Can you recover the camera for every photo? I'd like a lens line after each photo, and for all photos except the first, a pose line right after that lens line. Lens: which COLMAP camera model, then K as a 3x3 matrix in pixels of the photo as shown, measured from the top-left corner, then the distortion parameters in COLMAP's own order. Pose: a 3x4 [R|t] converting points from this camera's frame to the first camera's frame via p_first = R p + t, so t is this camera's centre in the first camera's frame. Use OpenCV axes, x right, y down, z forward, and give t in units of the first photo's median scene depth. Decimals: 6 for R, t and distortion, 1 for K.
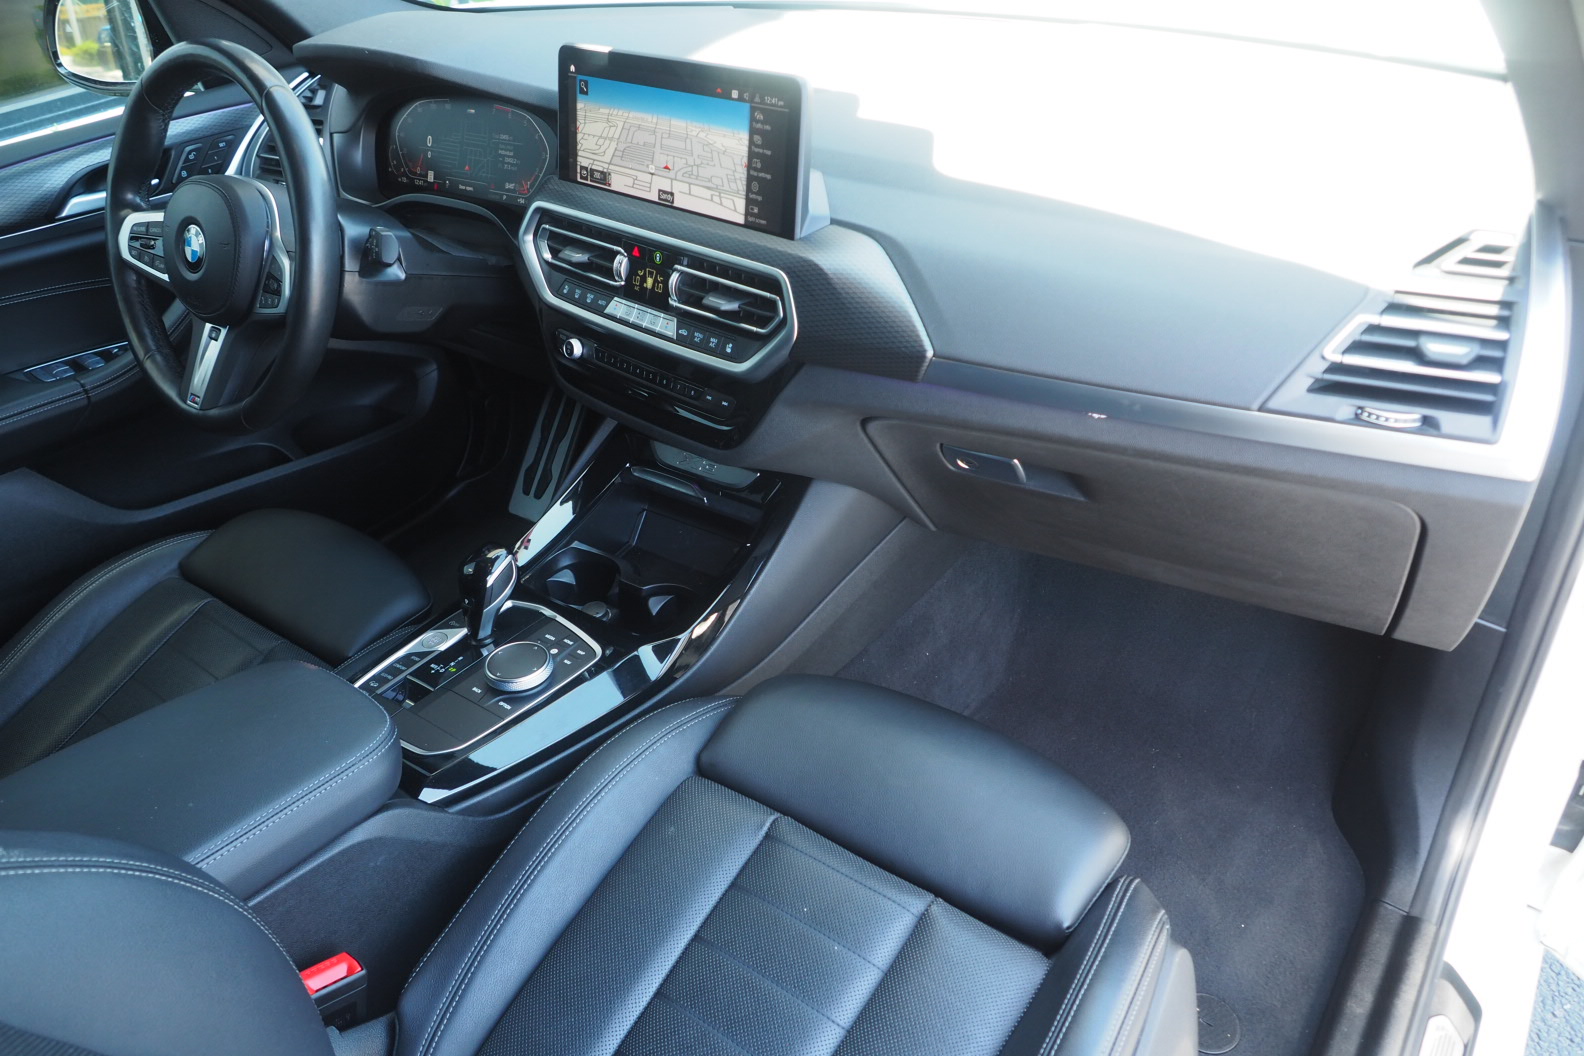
lens RADIAL K [[1120.6, 0, 795.4], [0, 1120.6, 539.1], [0, 0, 1]] dist [-0.033697, 0.009311]
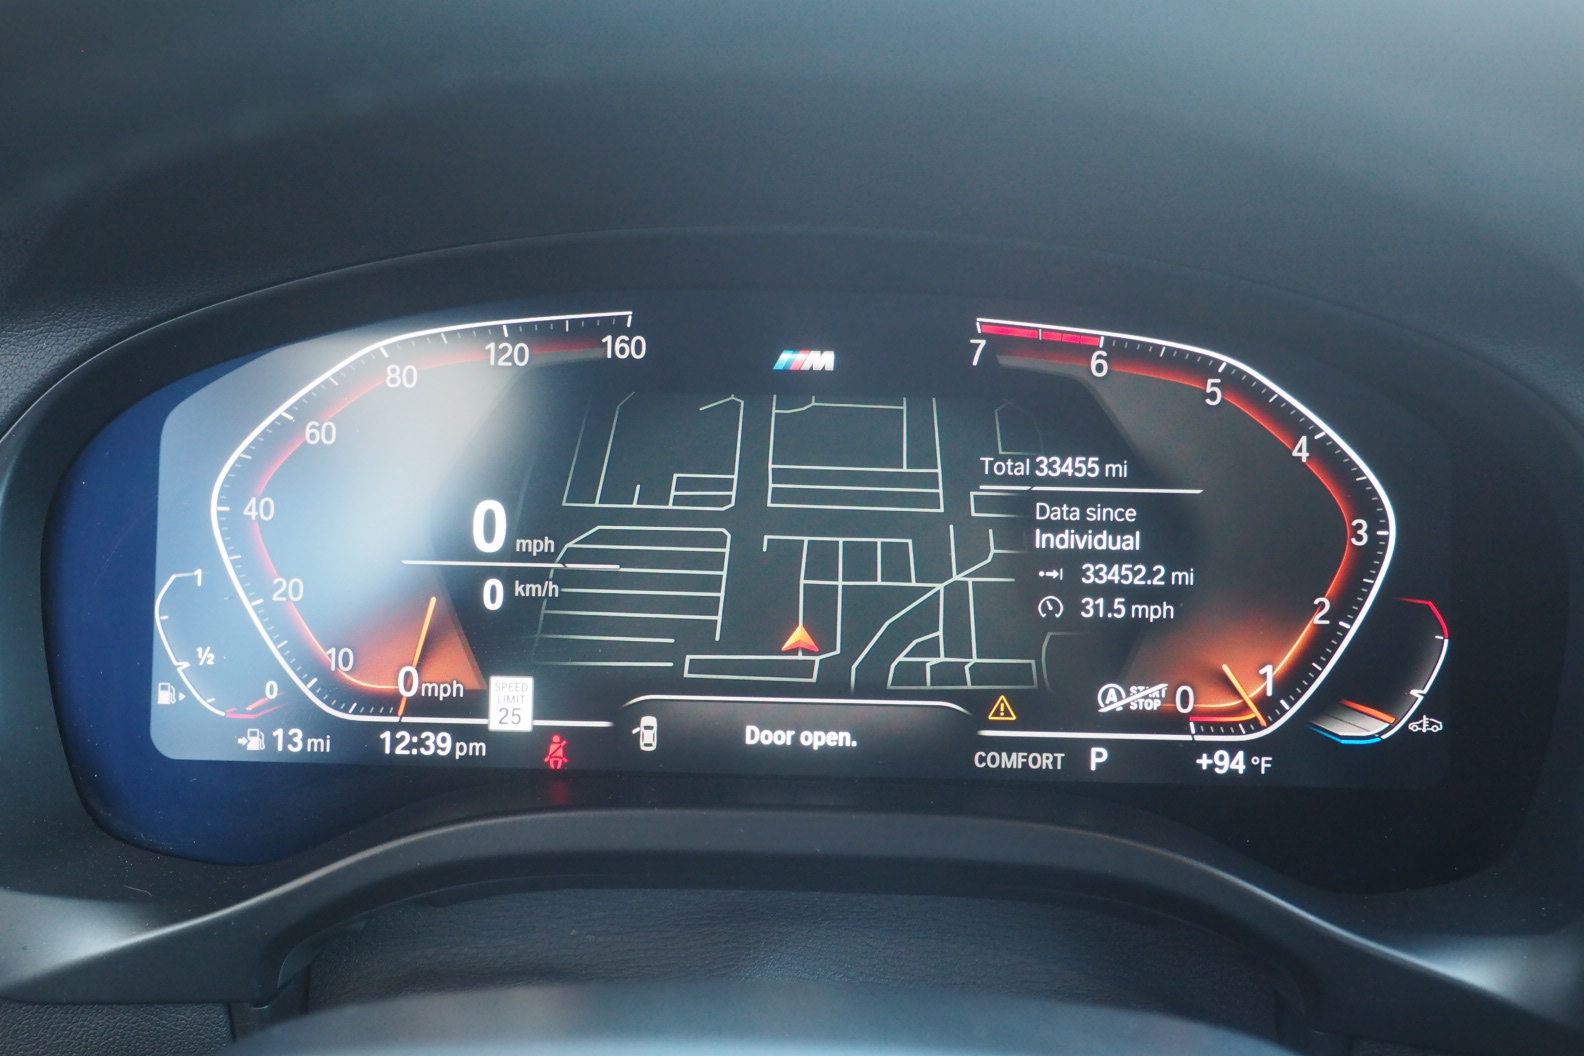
lens RADIAL K [[1002.3, 0, 788.1], [0, 1002.3, 523.7], [0, 0, 1]] dist [-0.003379, -0.001881]
pose [[0.820394, -0.123214, 0.558366, -0.495848], [0.262113, 0.948904, -0.175723, -0.407809], [-0.508184, 0.290517, 0.810771, 1.081005]]
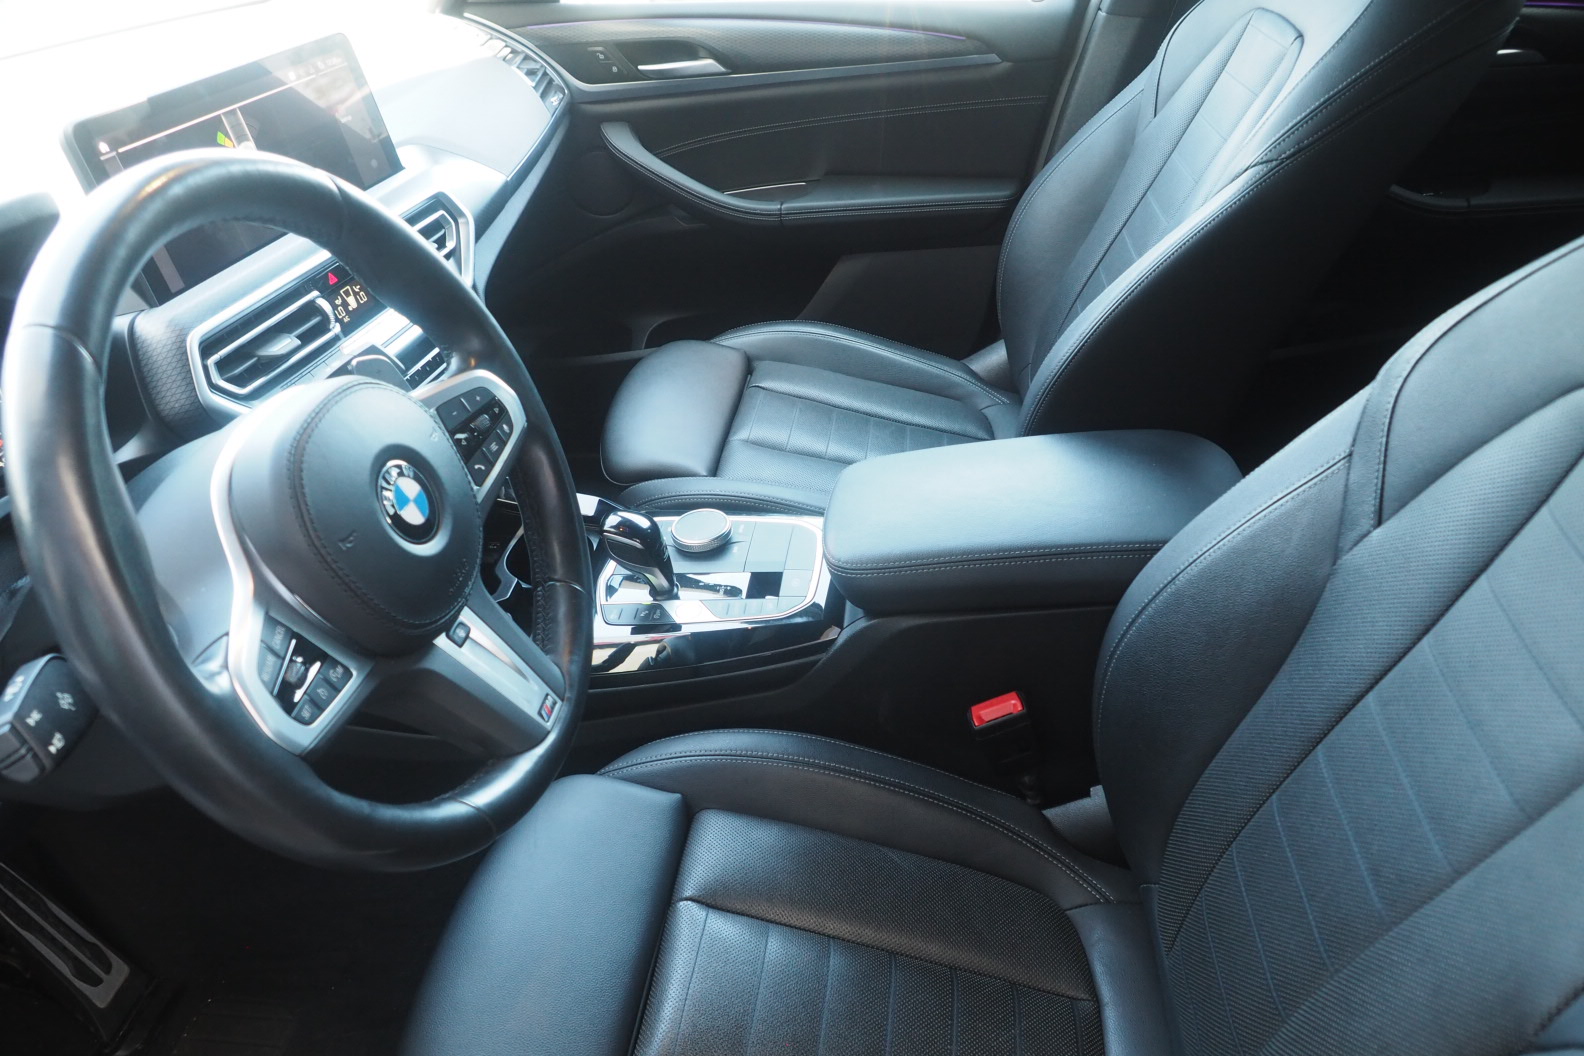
lens RADIAL K [[1120.6, 0, 798.6], [0, 1120.6, 527.7], [0, 0, 1]] dist [-0.033697, 0.009311]
pose [[-0.475316, -0.421666, 0.772187, -1.100773], [0.556562, 0.535638, 0.635083, -0.514490], [-0.681406, 0.731635, -0.019915, 0.927156]]
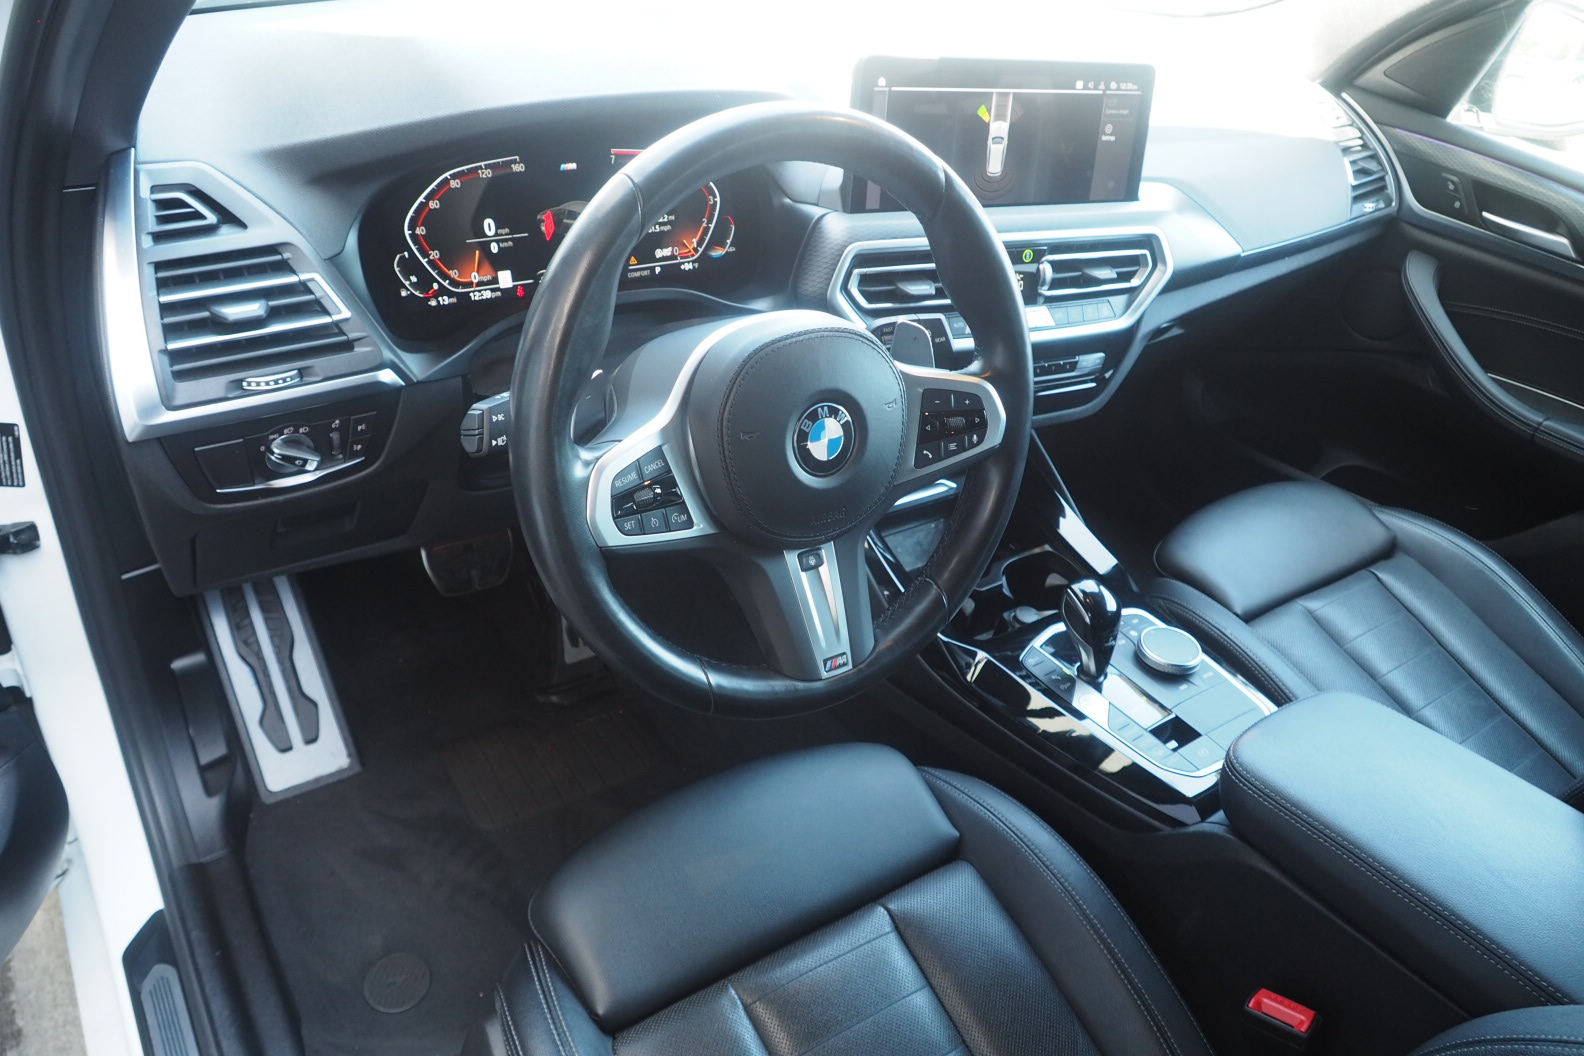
lens RADIAL K [[1120.6, 0, 803.6], [0, 1120.6, 525.9], [0, 0, 1]] dist [-0.033697, 0.009311]
pose [[0.333130, -0.457929, 0.824212, -1.135847], [0.396795, 0.861055, 0.318023, -0.443363], [-0.855324, 0.221100, 0.468547, 0.754104]]
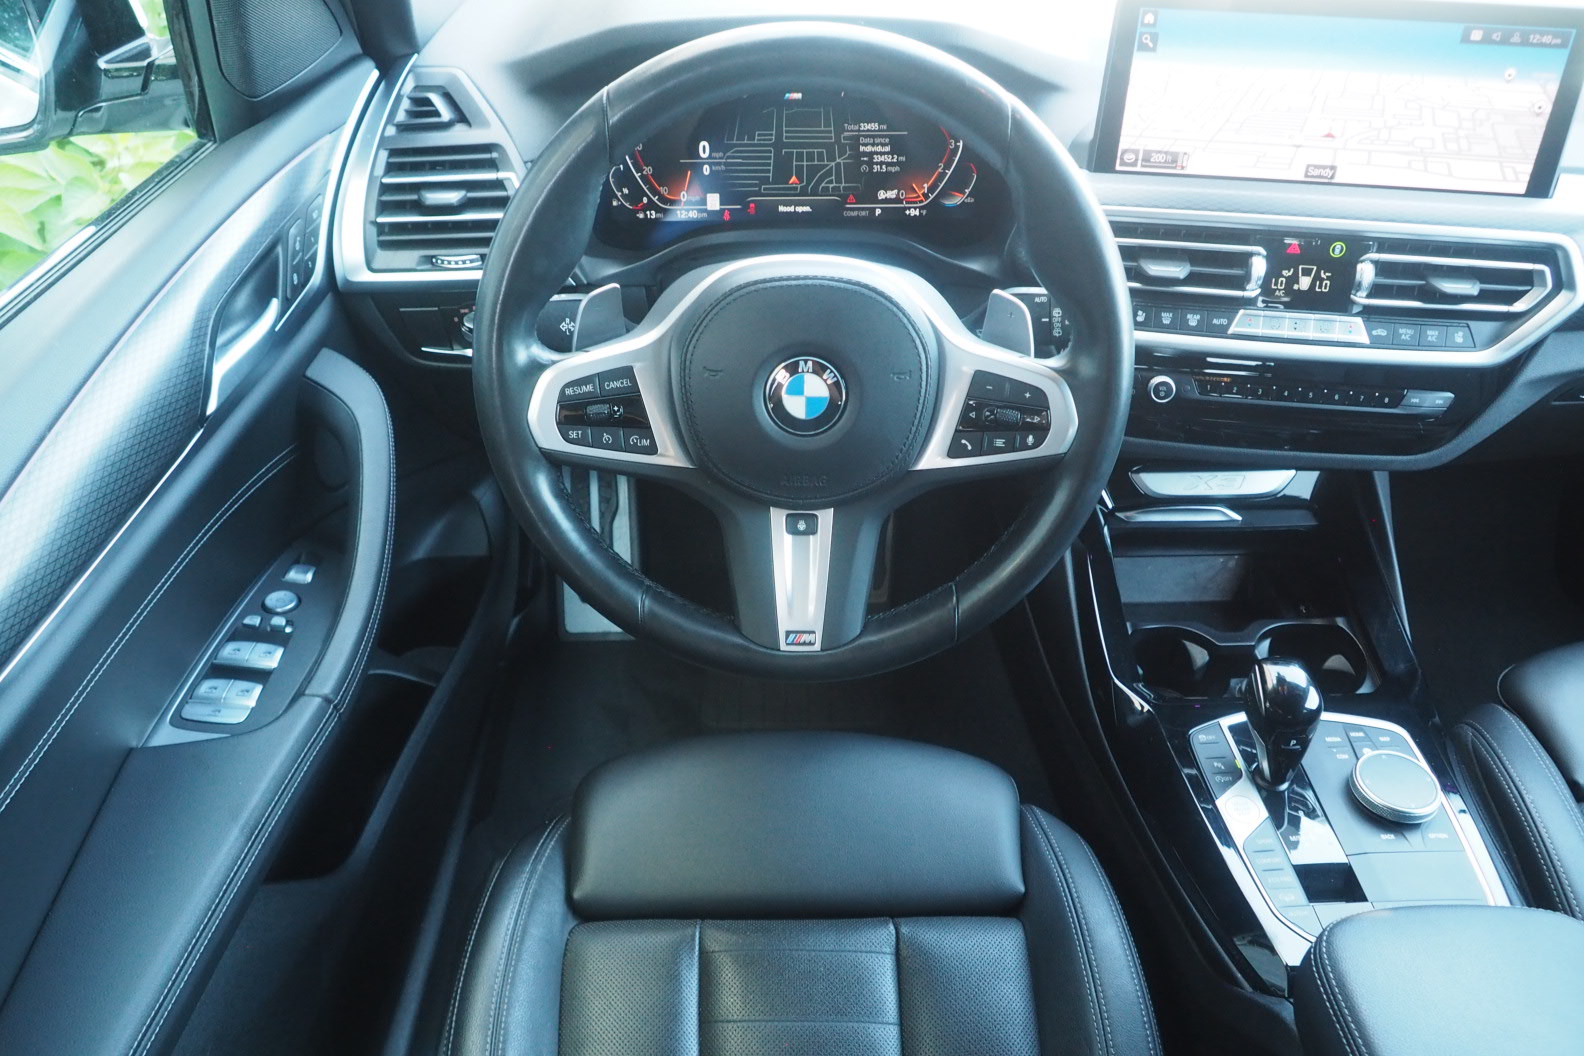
lens RADIAL K [[1120.6, 0, 794.6], [0, 1120.6, 526.2], [0, 0, 1]] dist [-0.033697, 0.009311]
pose [[0.803606, -0.331407, 0.494356, -0.893647], [0.292993, 0.943288, 0.156085, -0.303058], [-0.518048, 0.019412, 0.855132, 0.525691]]
